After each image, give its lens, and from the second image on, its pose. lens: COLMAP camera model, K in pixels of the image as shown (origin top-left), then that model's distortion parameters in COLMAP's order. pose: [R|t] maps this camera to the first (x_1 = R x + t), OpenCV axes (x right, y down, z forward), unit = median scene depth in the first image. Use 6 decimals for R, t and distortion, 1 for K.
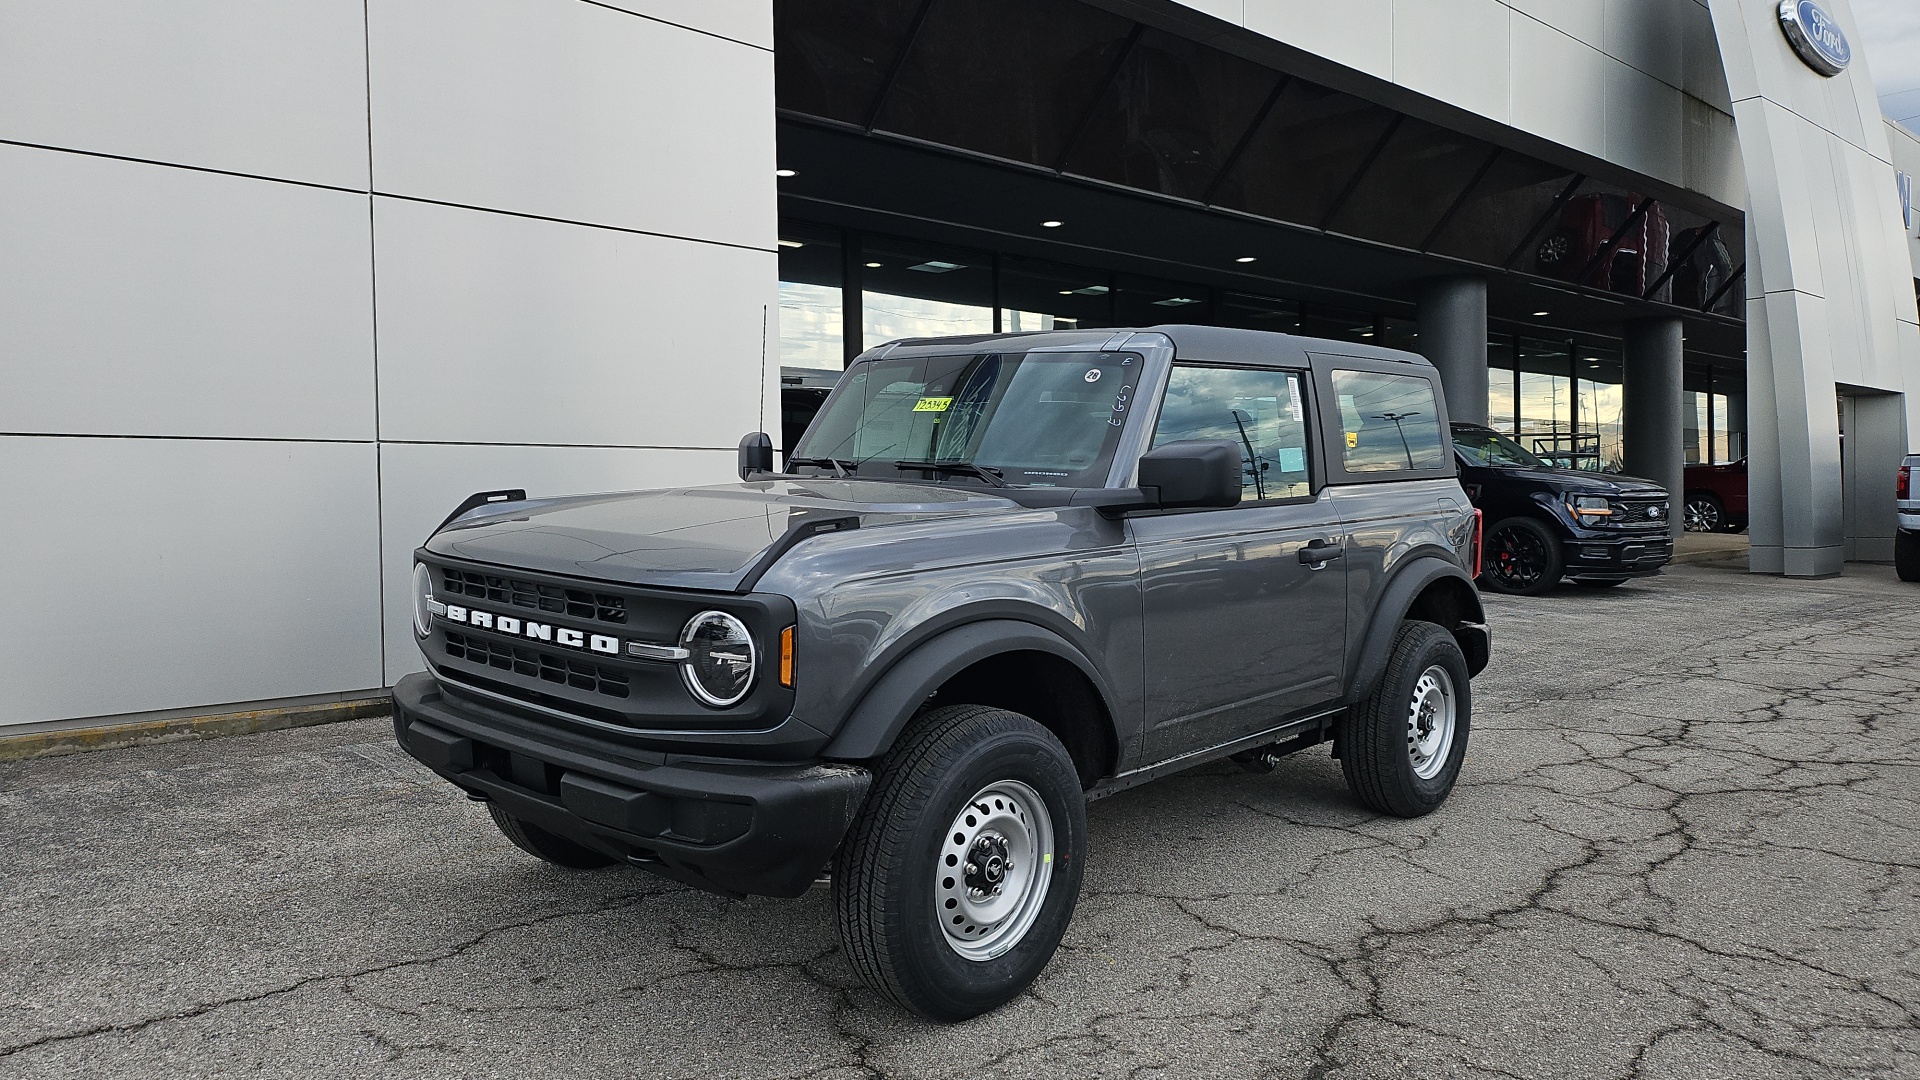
lens RADIAL K [[1348.7, 0, 952.8], [0, 1348.7, 560.3], [0, 0, 1]] dist [0.048793, -0.003599]
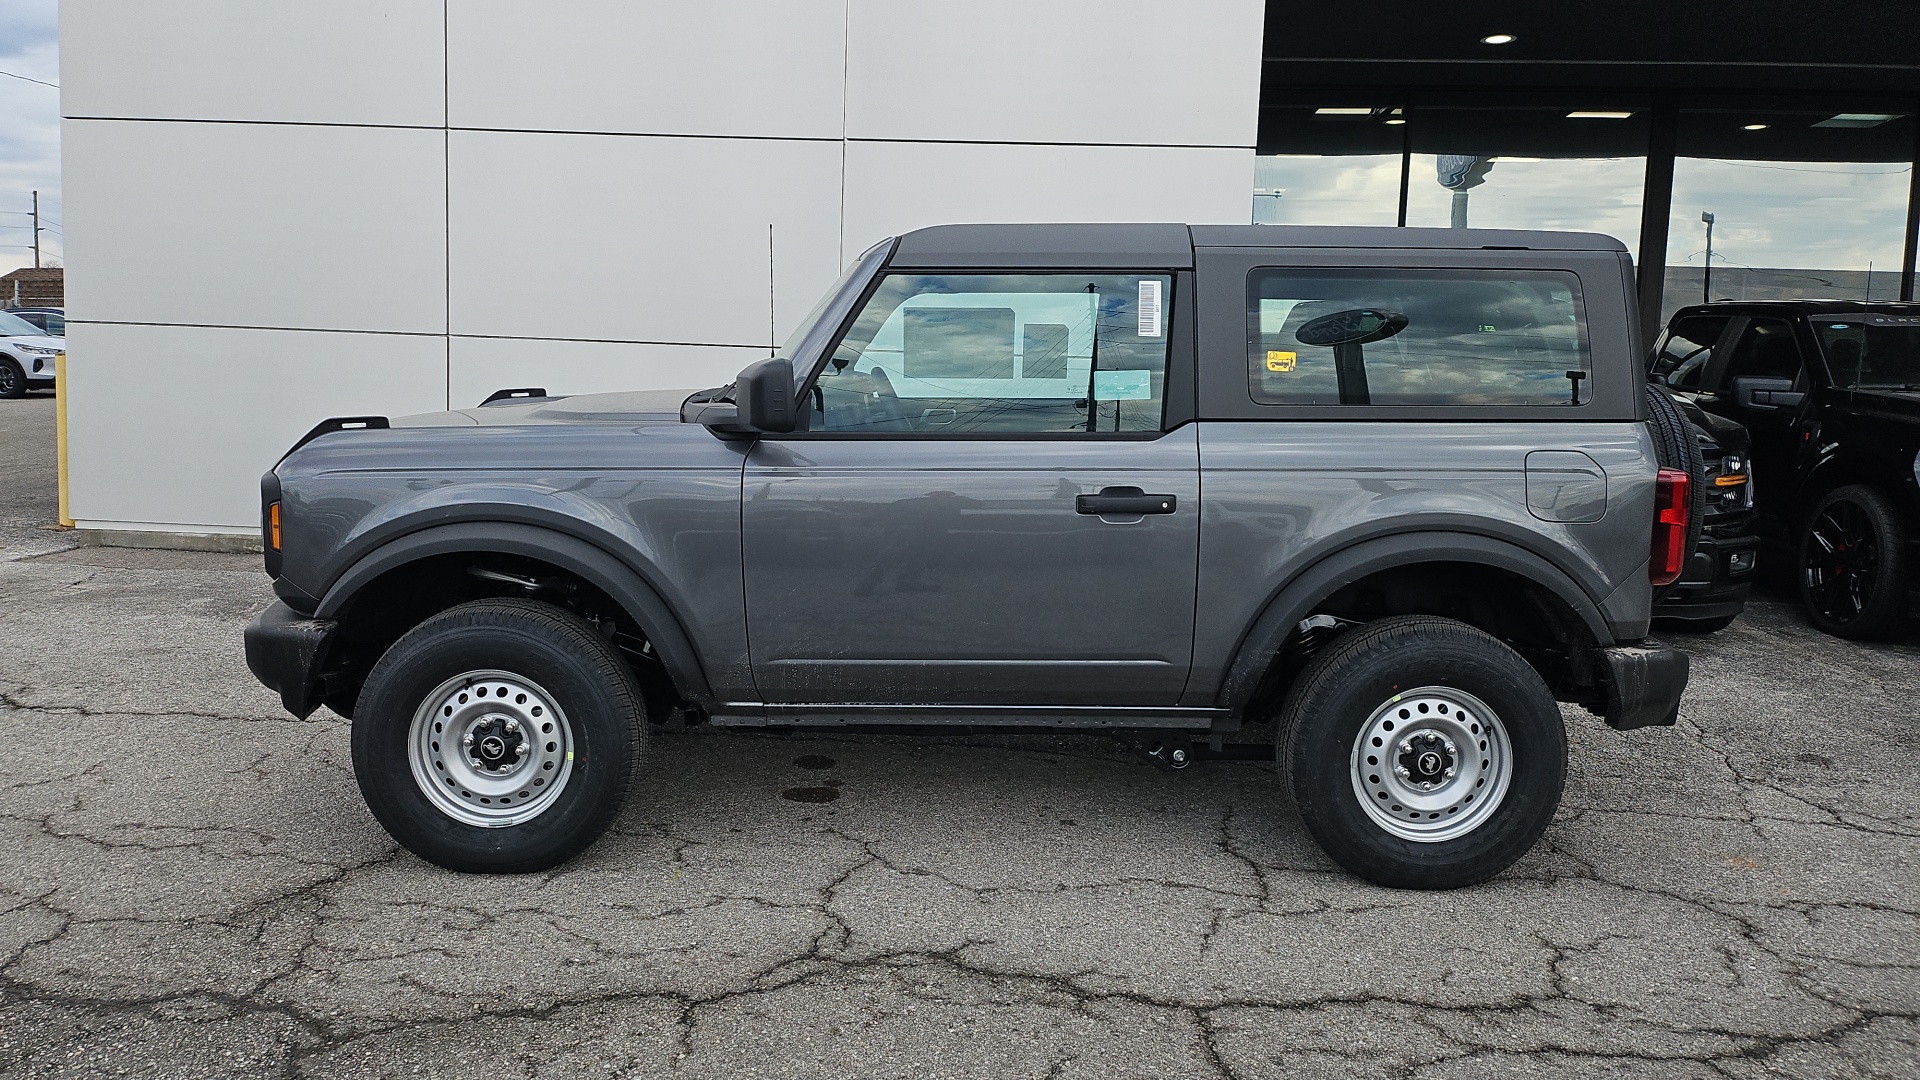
lens RADIAL K [[1348.7, 0, 951.9], [0, 1348.7, 530.8], [0, 0, 1]] dist [0.048793, -0.003599]
pose [[0.679075, 0.111894, -0.725491, 0.905344], [-0.072975, 0.993709, 0.084956, -0.057495], [0.730433, -0.004749, 0.682968, 0.443796]]
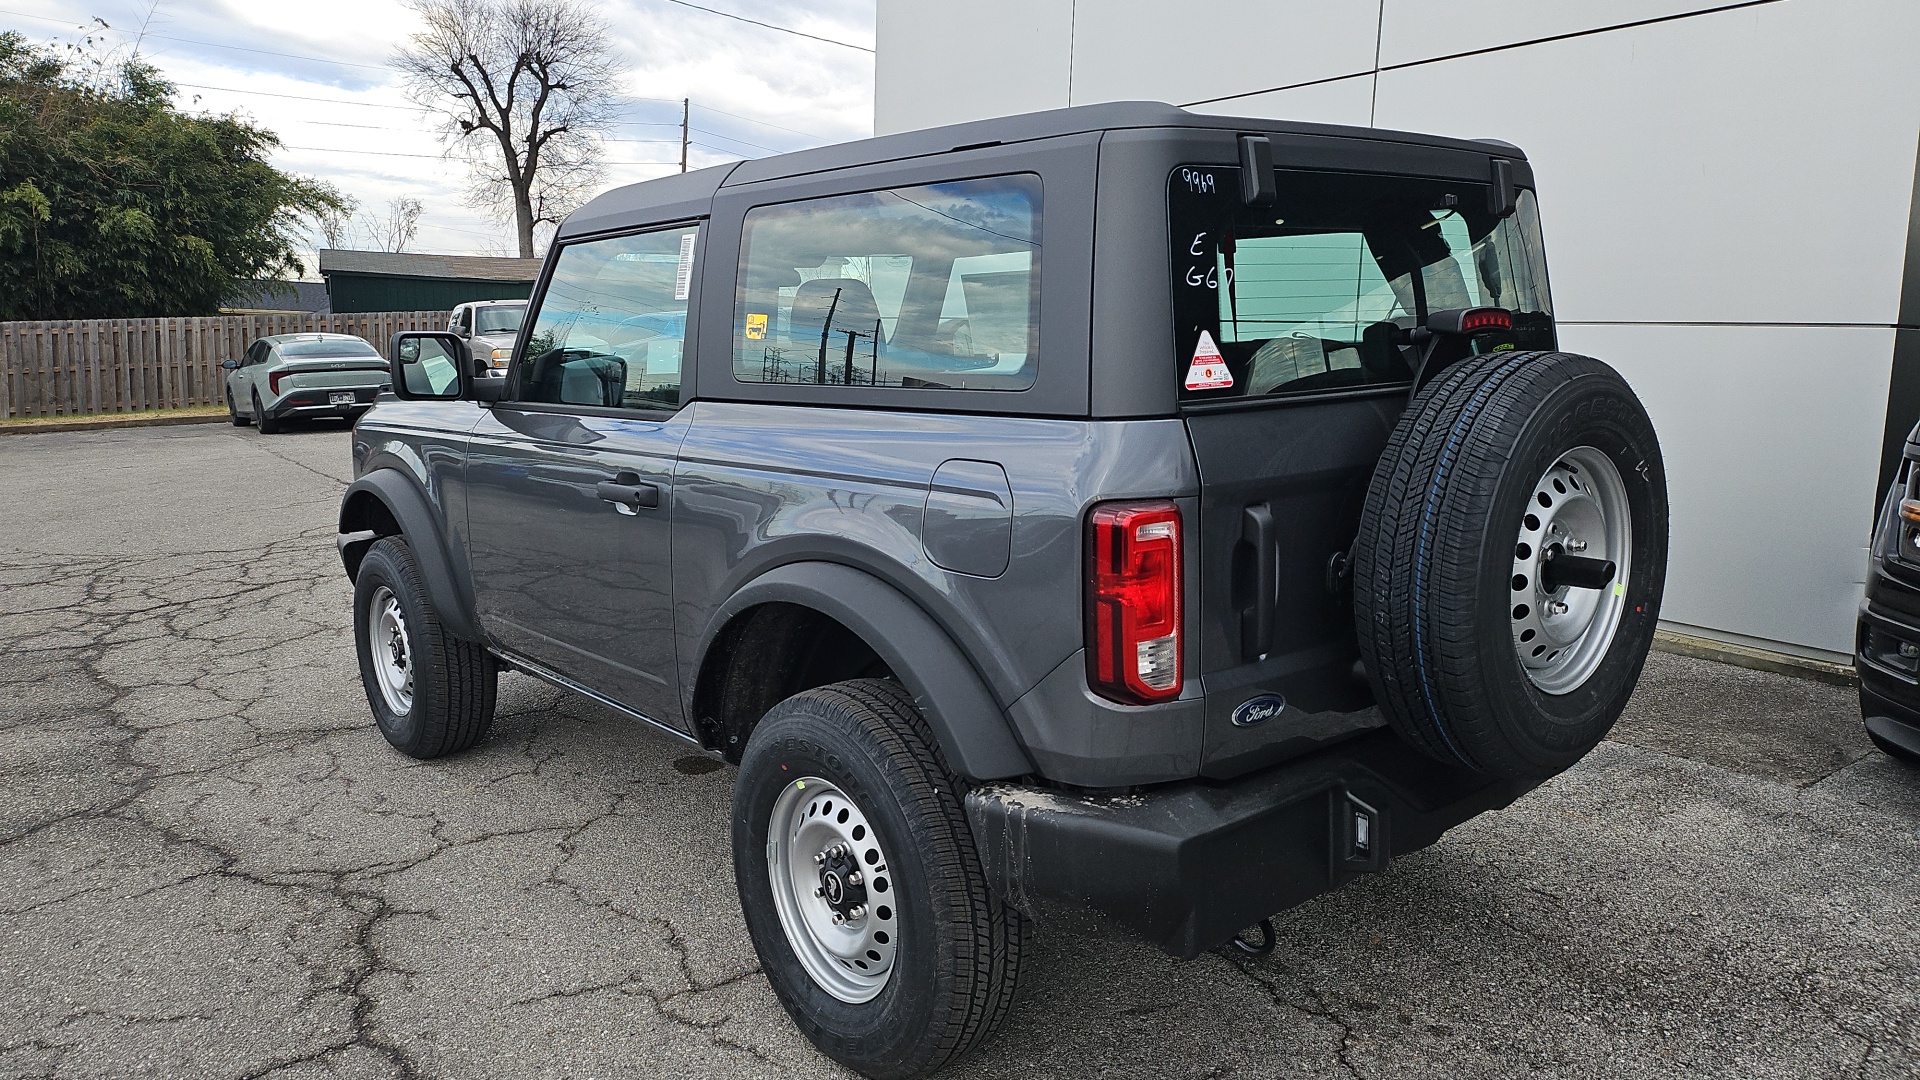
lens RADIAL K [[1348.7, 0, 940.0], [0, 1348.7, 527.4], [0, 0, 1]] dist [0.048793, -0.003599]
pose [[-0.139110, 0.152450, -0.978472, 1.086970], [-0.063741, 0.984652, 0.162475, -0.129511], [0.988223, 0.084970, -0.127257, 1.456557]]
